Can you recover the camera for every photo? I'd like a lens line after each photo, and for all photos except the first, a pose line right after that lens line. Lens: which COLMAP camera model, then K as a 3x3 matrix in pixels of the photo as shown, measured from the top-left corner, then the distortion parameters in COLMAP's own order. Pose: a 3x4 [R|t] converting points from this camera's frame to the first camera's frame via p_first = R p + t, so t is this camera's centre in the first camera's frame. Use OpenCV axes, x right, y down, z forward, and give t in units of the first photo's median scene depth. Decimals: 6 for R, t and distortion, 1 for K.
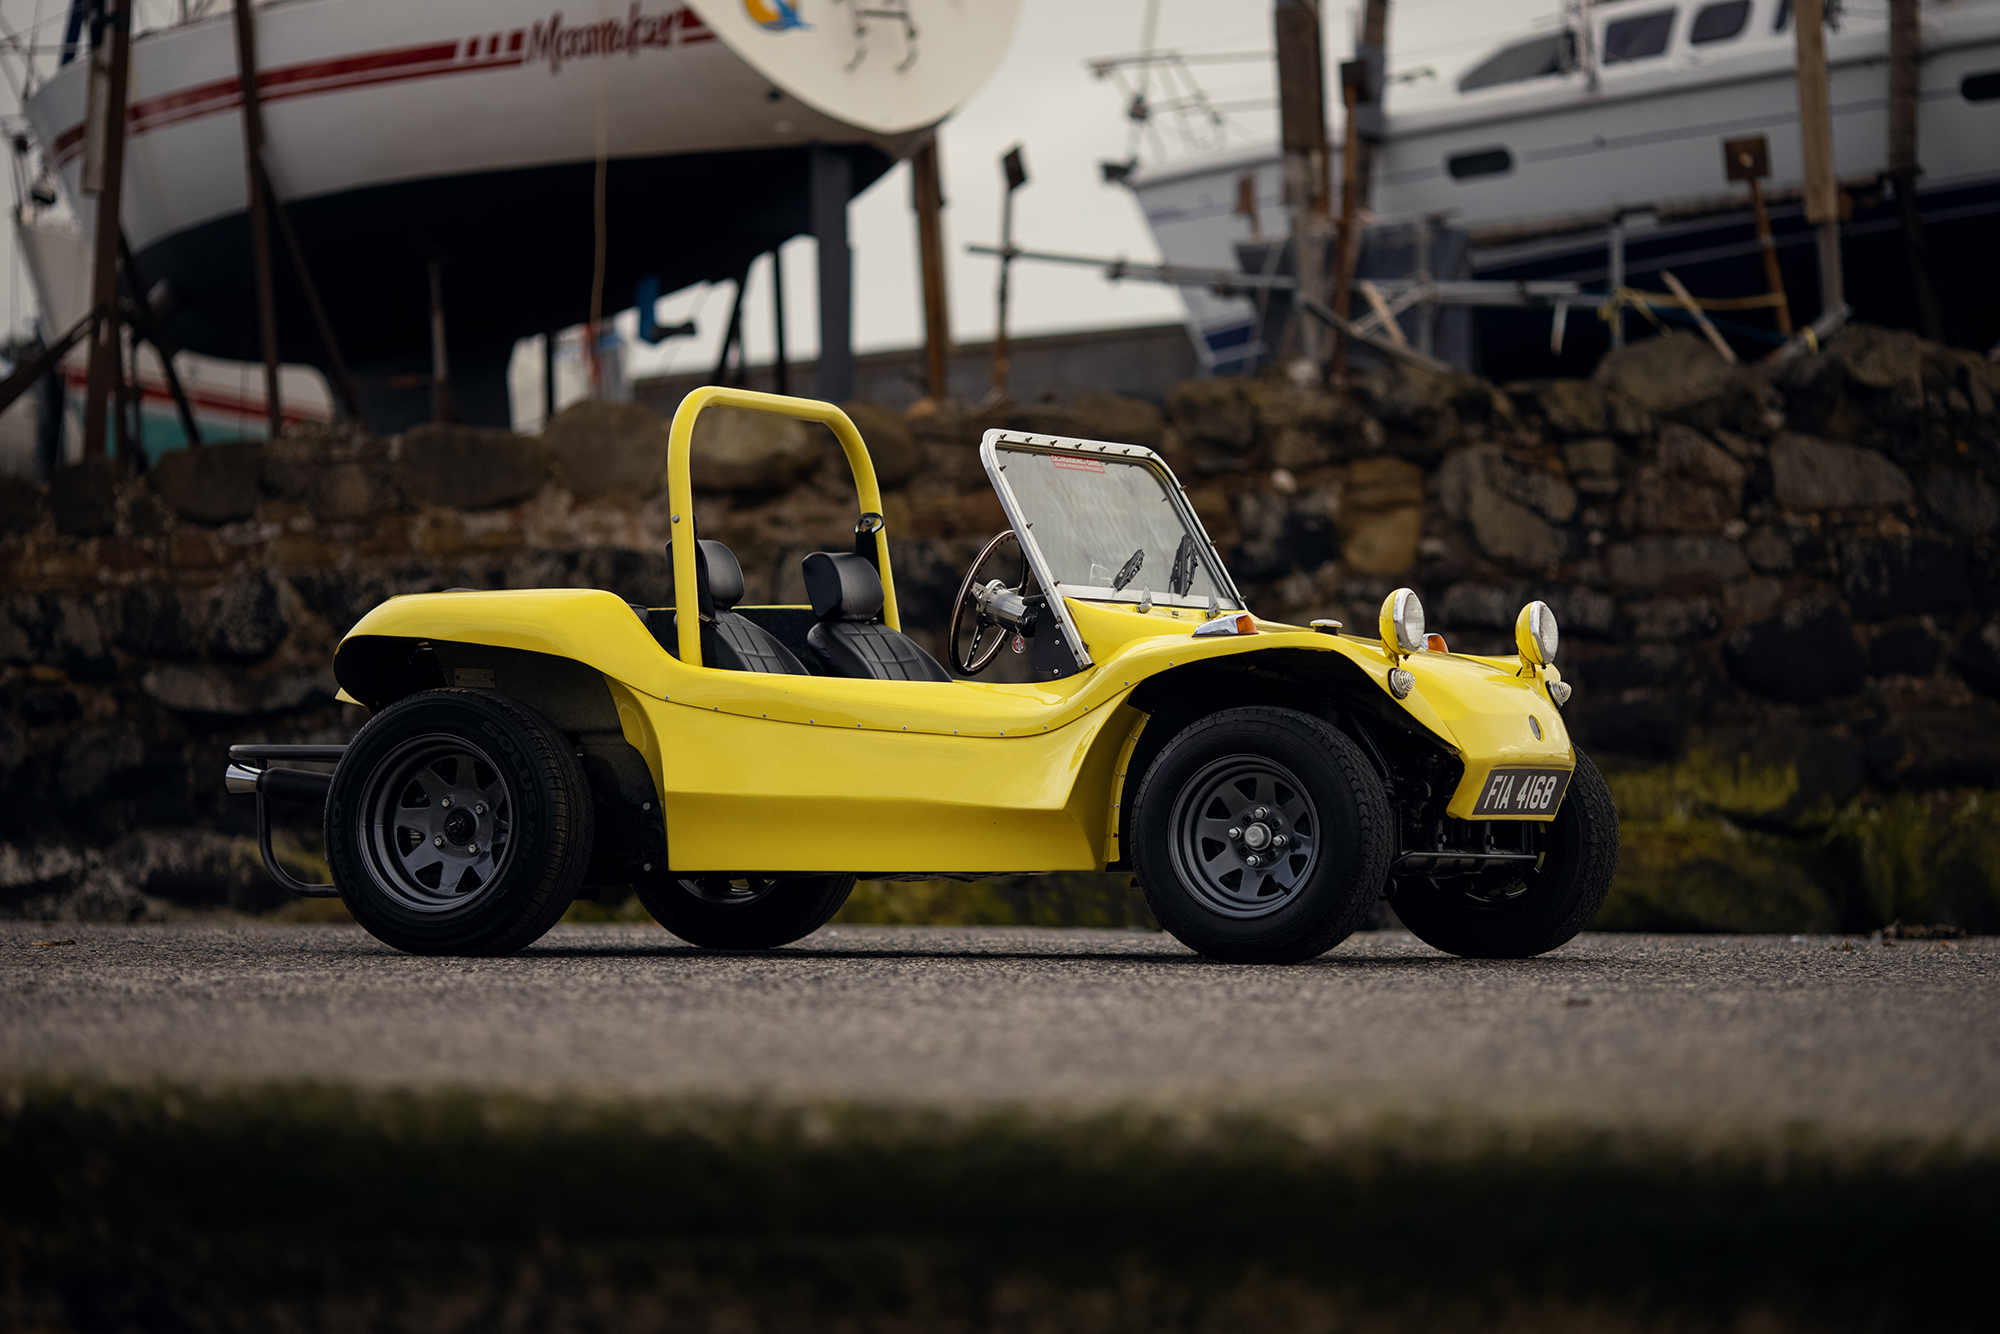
lens RADIAL K [[7887.9, 0, 998.4], [0, 7887.9, 665.4], [0, 0, 1]] dist [0.812622, 0.000000]
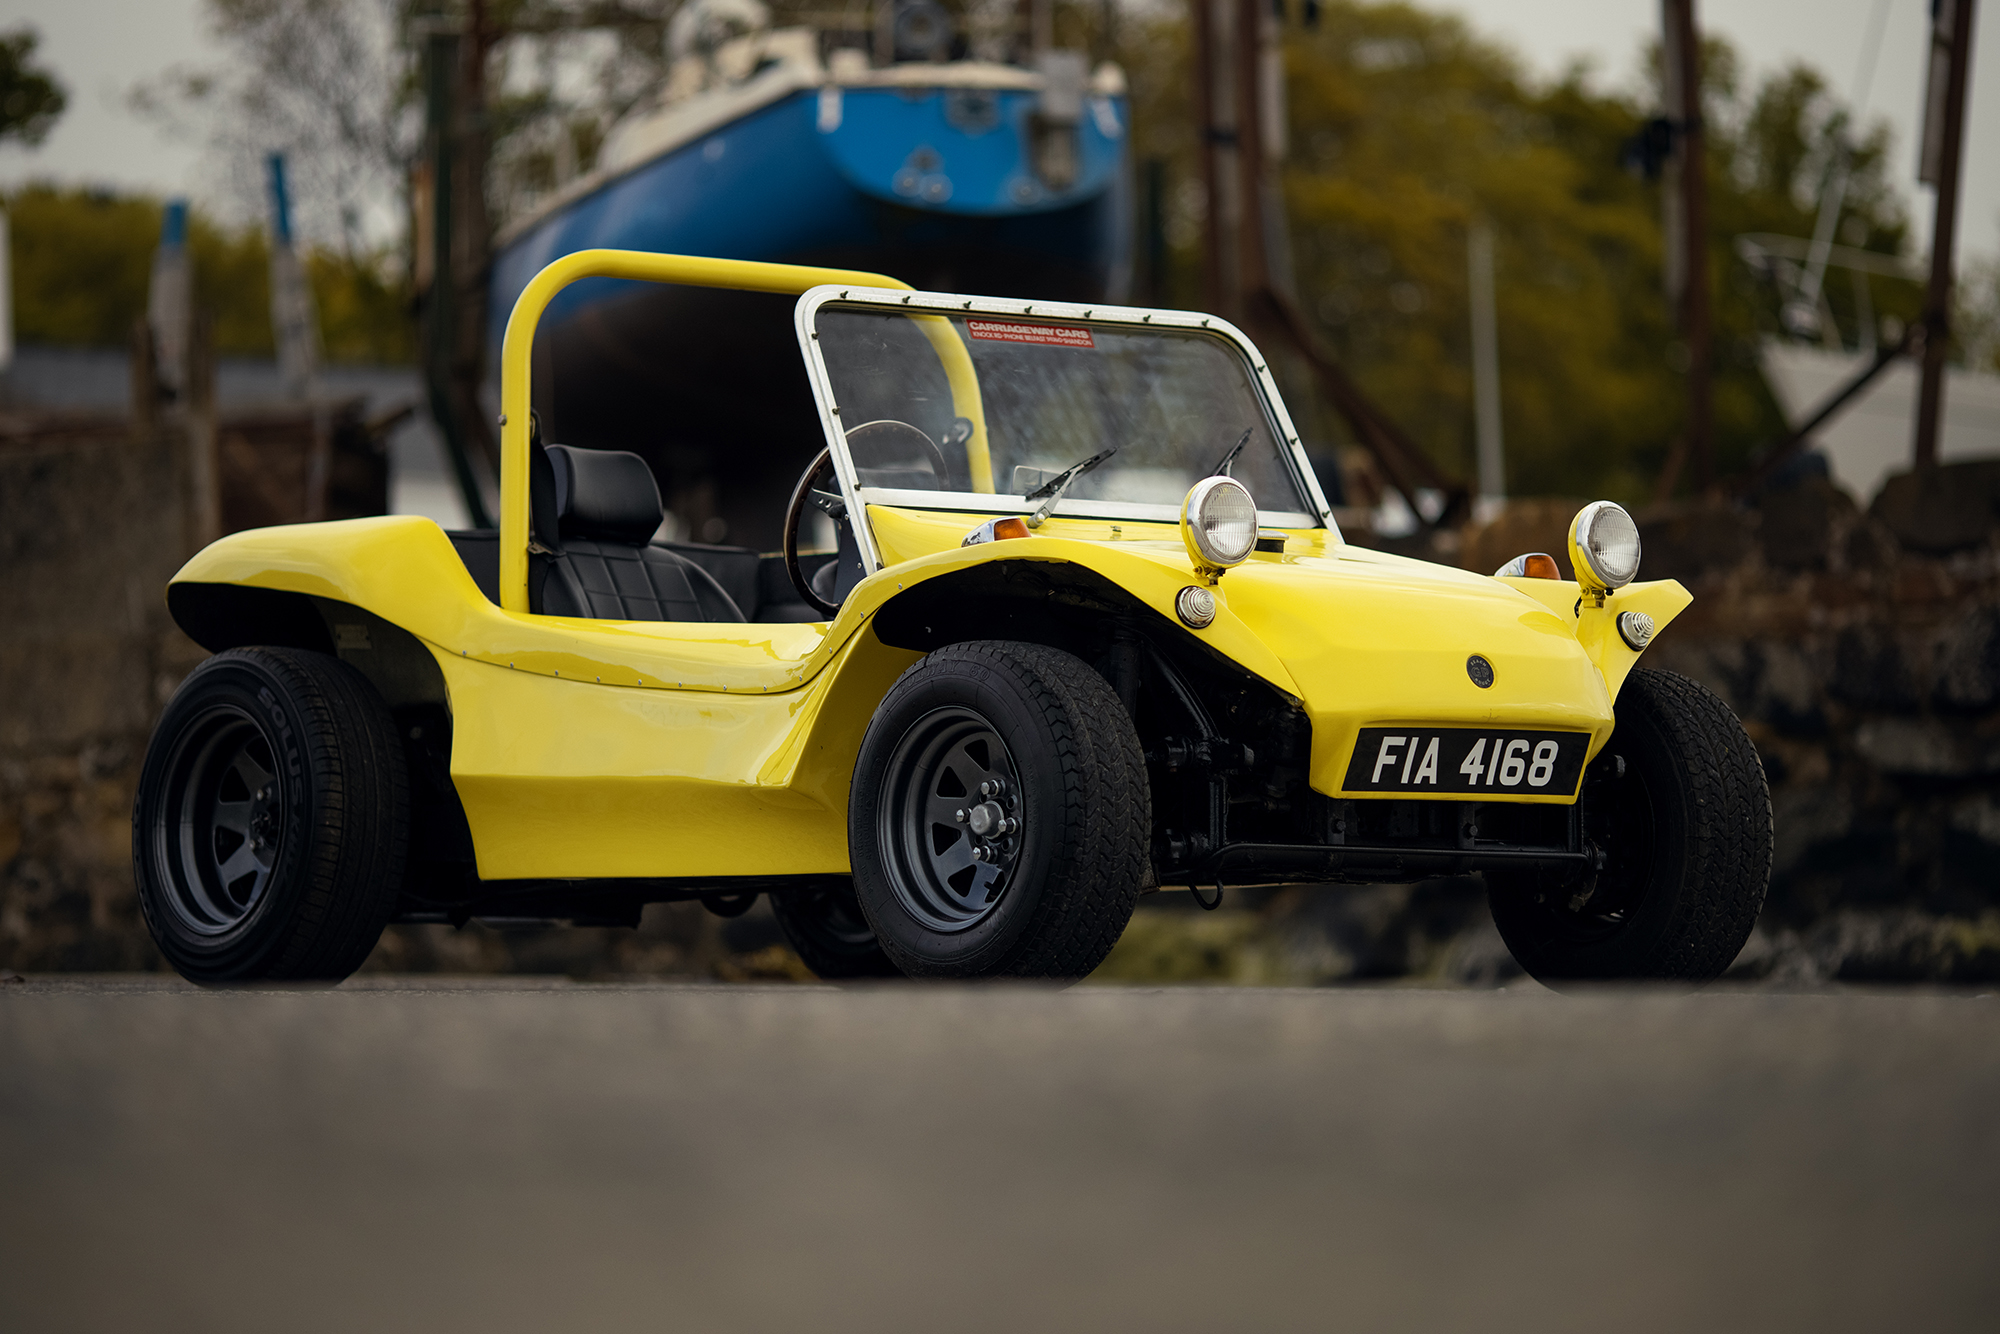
lens RADIAL K [[7887.9, 0, 1002.5], [0, 7887.9, 670.2], [0, 0, 1]] dist [0.812622, 0.000000]
pose [[0.897389, -0.016930, -0.440916, 0.338207], [0.008166, 0.999730, -0.021767, 0.022546], [0.441166, 0.015933, 0.897284, 0.328234]]
